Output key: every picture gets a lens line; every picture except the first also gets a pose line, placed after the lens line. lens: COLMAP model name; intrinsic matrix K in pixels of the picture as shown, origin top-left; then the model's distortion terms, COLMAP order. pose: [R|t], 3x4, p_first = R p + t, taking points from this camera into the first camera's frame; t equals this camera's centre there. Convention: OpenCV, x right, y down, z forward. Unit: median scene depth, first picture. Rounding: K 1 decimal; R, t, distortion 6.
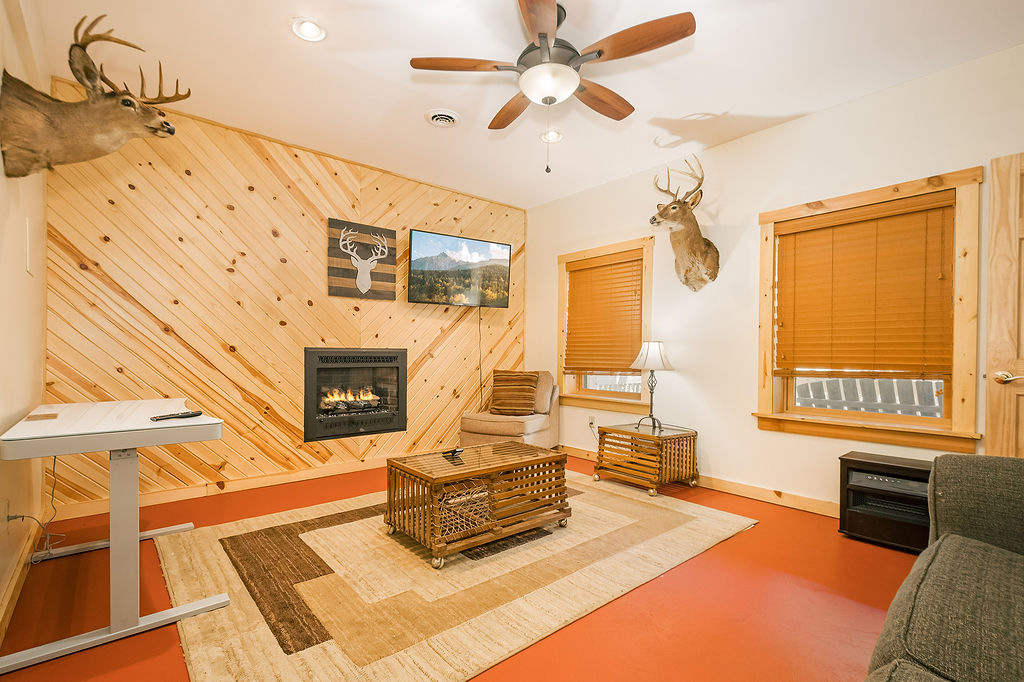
lens RADIAL K [[454.8, 0, 497.1], [0, 454.8, 354.6], [0, 0, 1]] dist [0.001407, -0.000155]
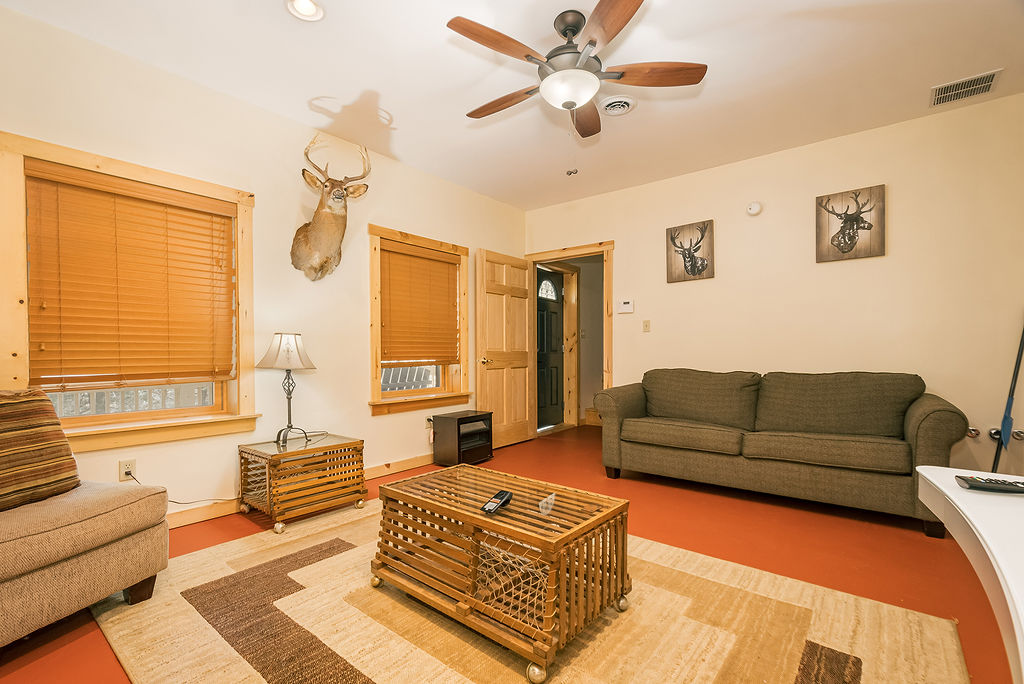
lens RADIAL K [[454.8, 0, 497.1], [0, 454.8, 355.6], [0, 0, 1]] dist [0.001407, -0.000155]
pose [[-0.172650, -0.019695, 0.984786, -0.592528], [-0.000099, 0.999800, 0.019978, -0.008515], [-0.984983, 0.003352, -0.172618, 0.897662]]
